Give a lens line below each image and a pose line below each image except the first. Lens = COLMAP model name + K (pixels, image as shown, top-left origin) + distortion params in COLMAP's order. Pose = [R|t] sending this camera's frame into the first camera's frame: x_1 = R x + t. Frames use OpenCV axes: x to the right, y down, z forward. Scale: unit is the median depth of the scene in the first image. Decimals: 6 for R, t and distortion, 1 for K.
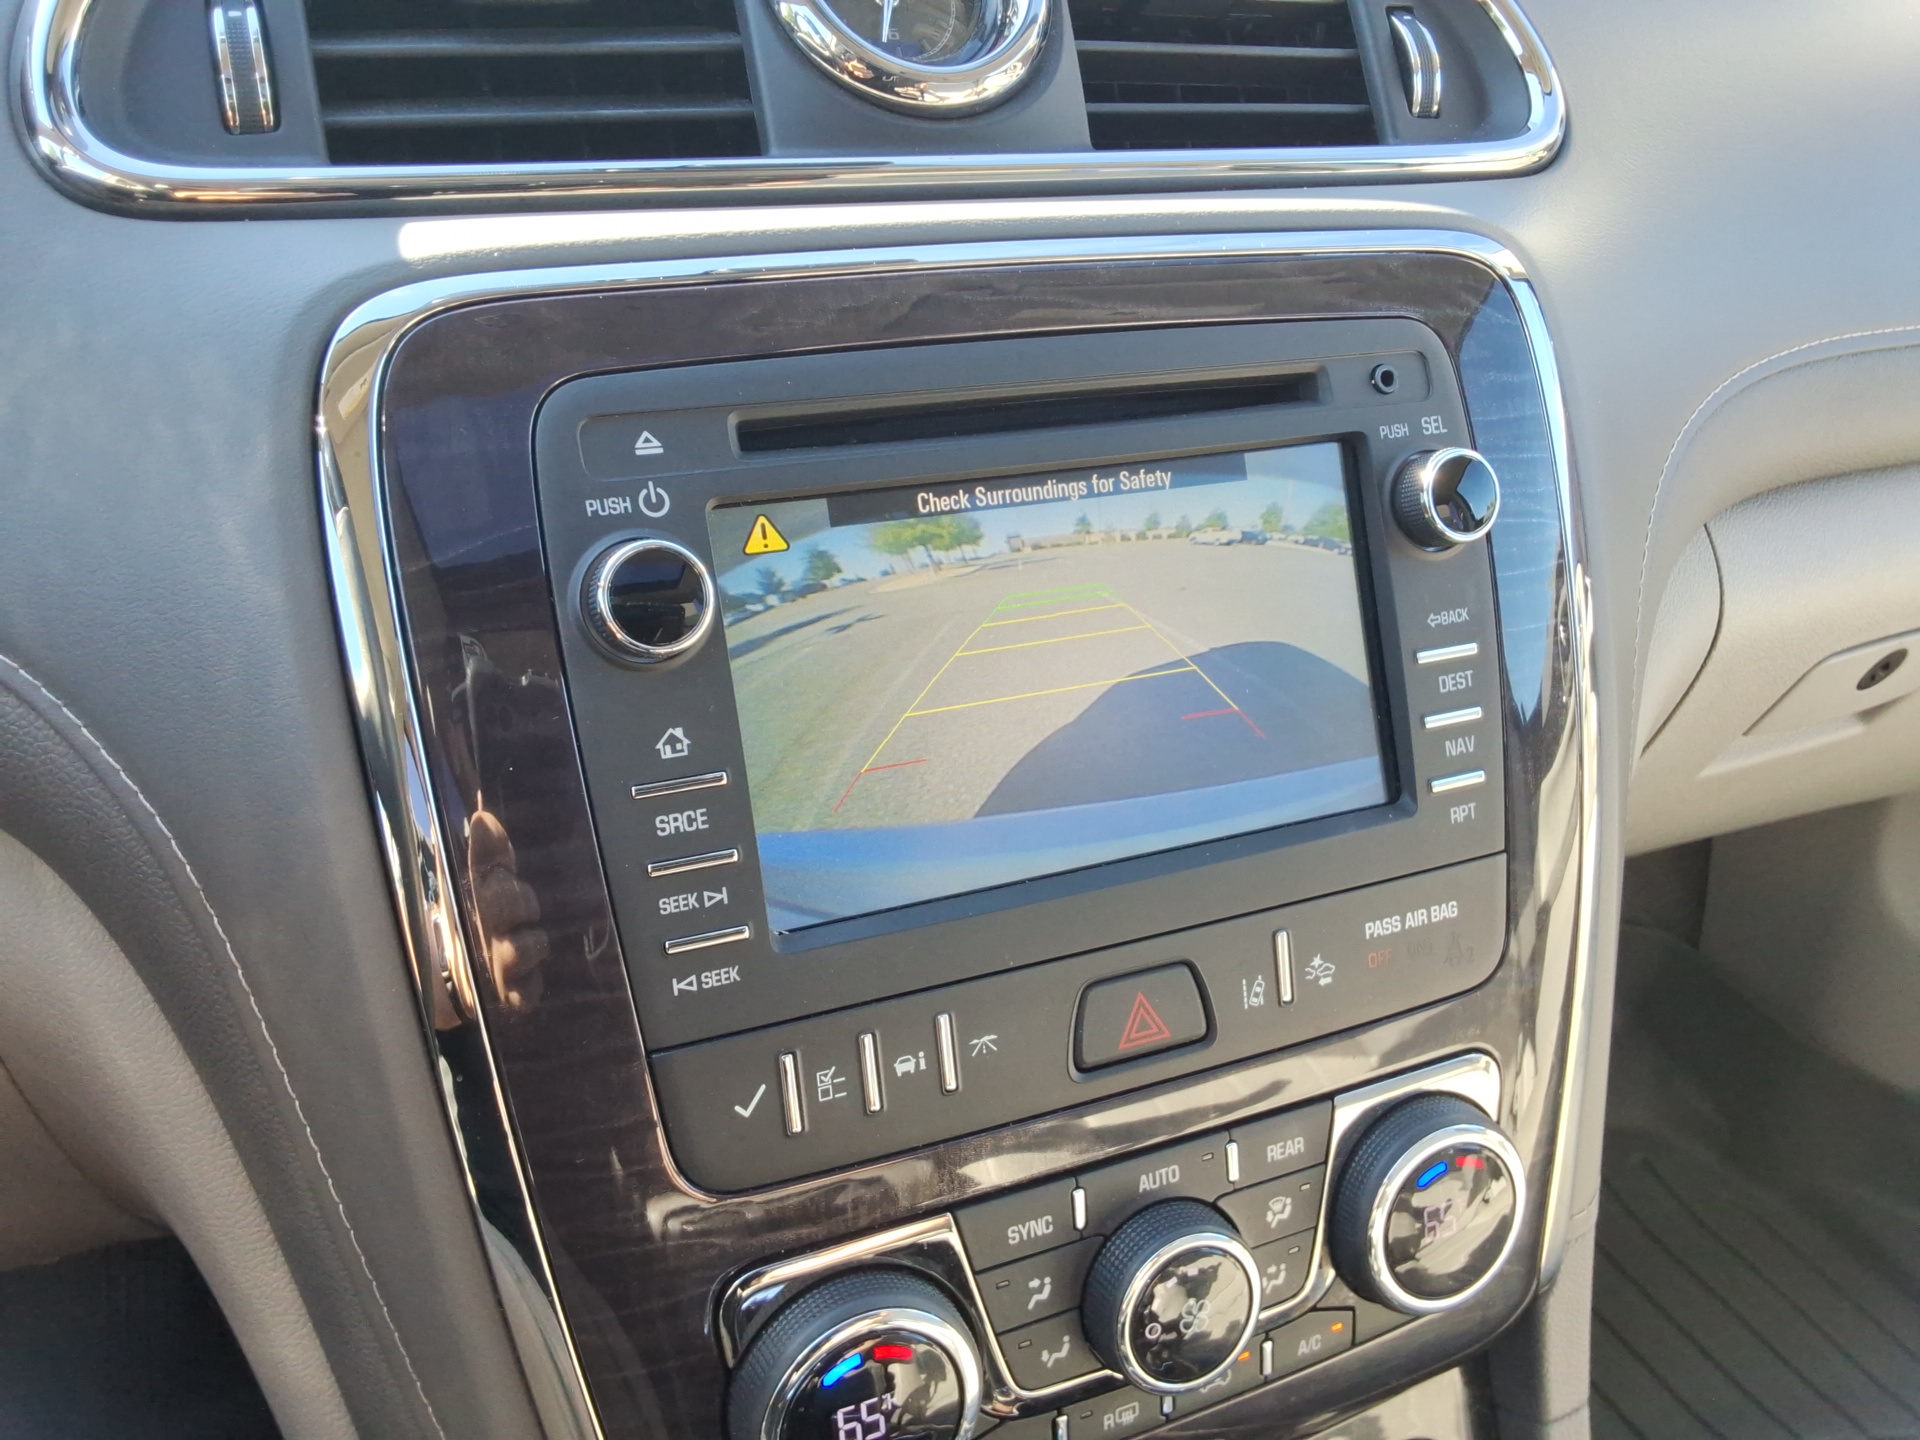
lens RADIAL K [[1543.0, 0, 981.3], [0, 1543.0, 694.8], [0, 0, 1]] dist [0.109216, -0.168110]
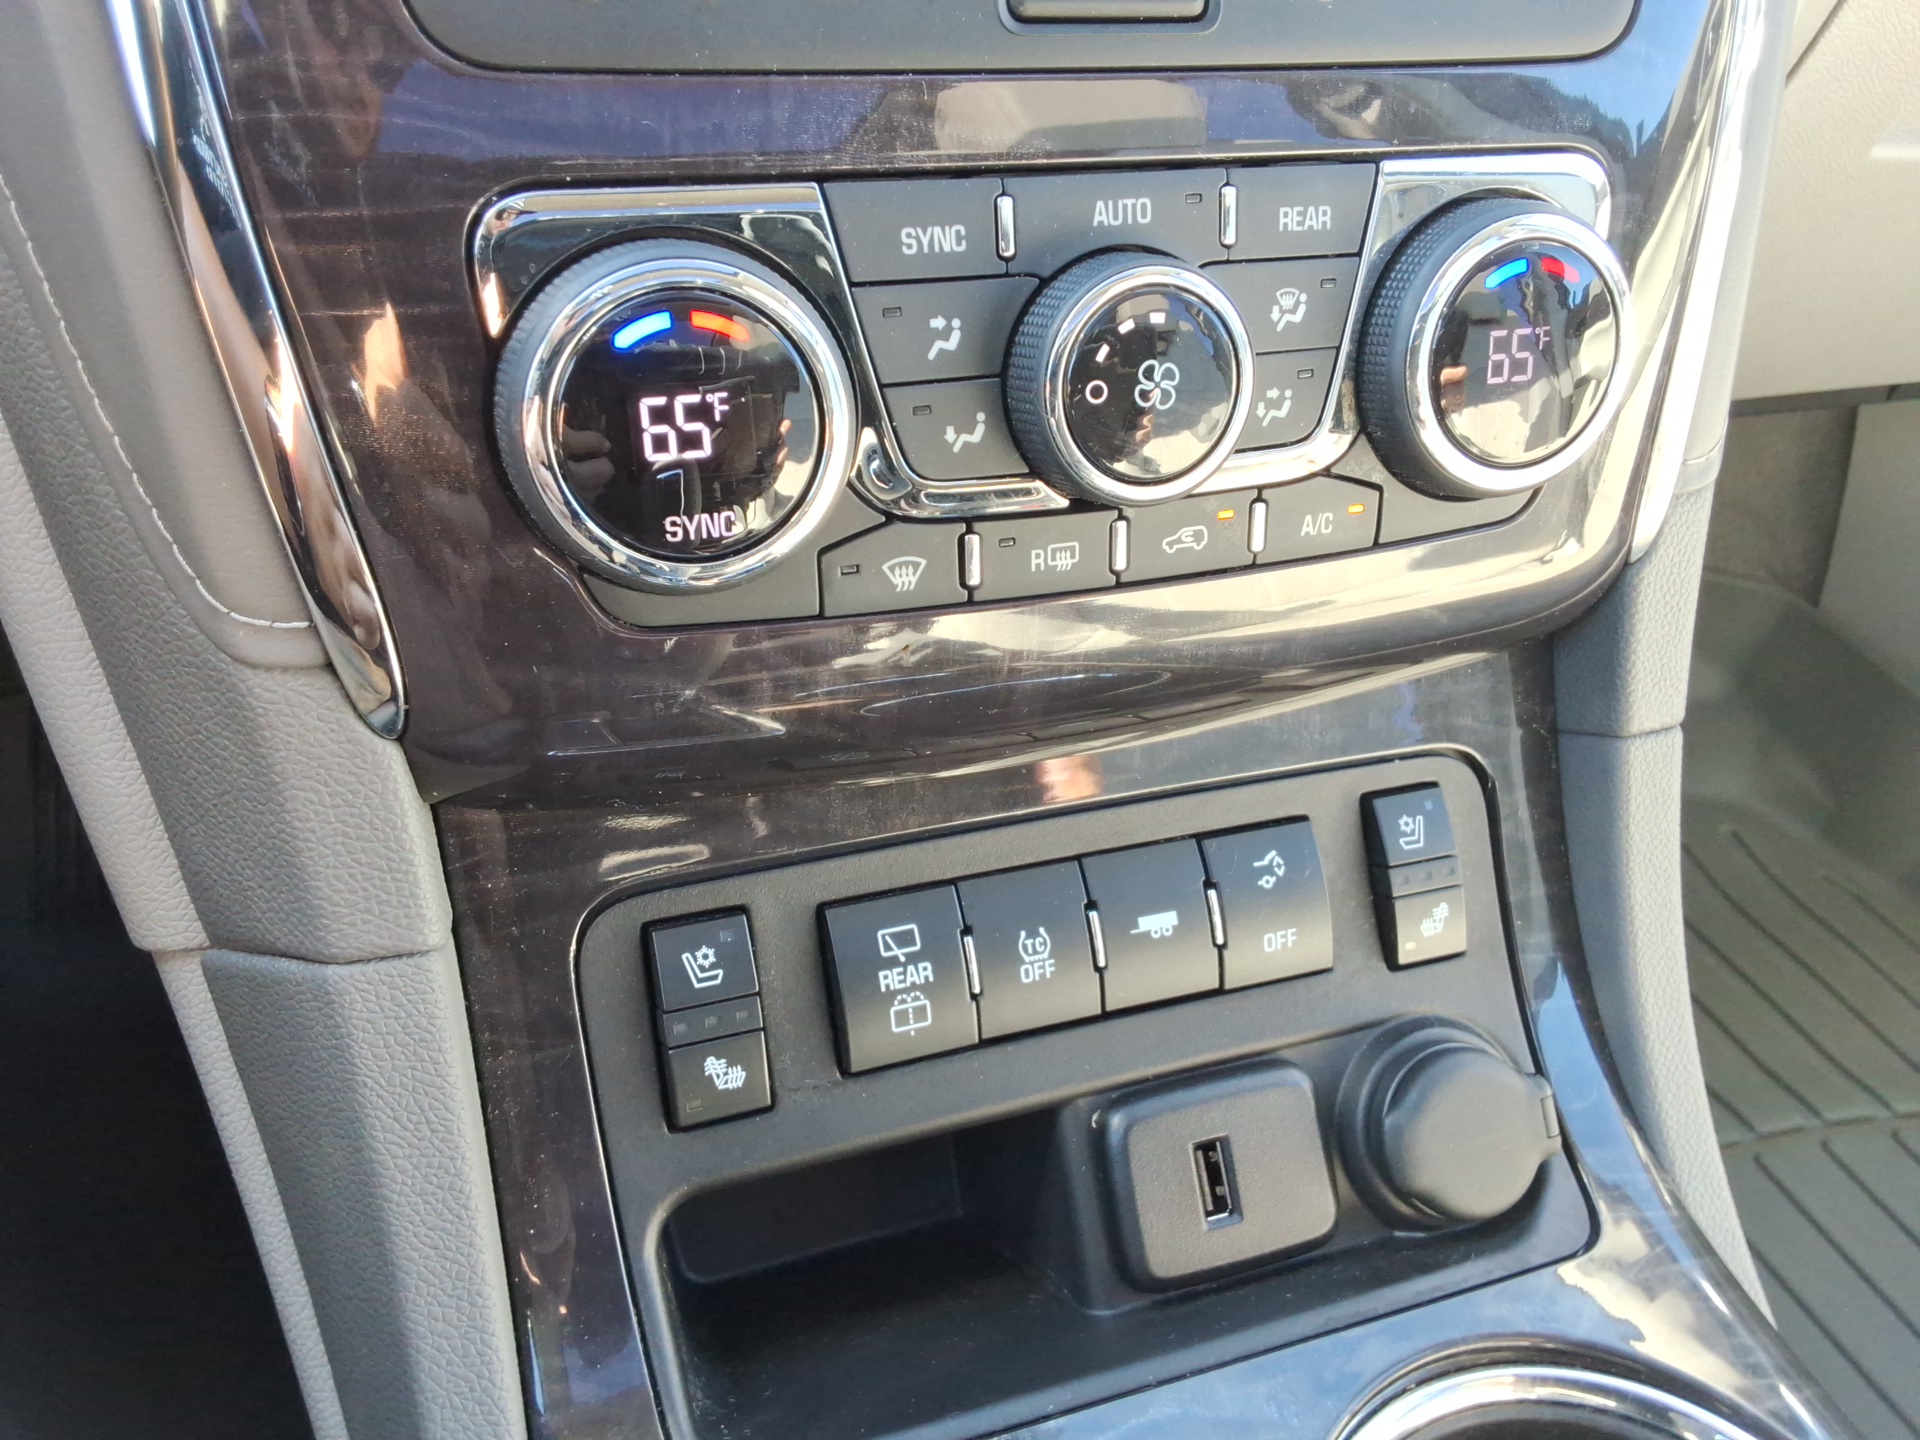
lens RADIAL K [[1543.0, 0, 994.5], [0, 1543.0, 688.6], [0, 0, 1]] dist [0.109216, -0.168110]
pose [[0.997532, 0.052922, -0.046145, 0.102573], [-0.047857, 0.993353, 0.104685, 0.468456], [0.051378, -0.102218, 0.993434, 0.264960]]
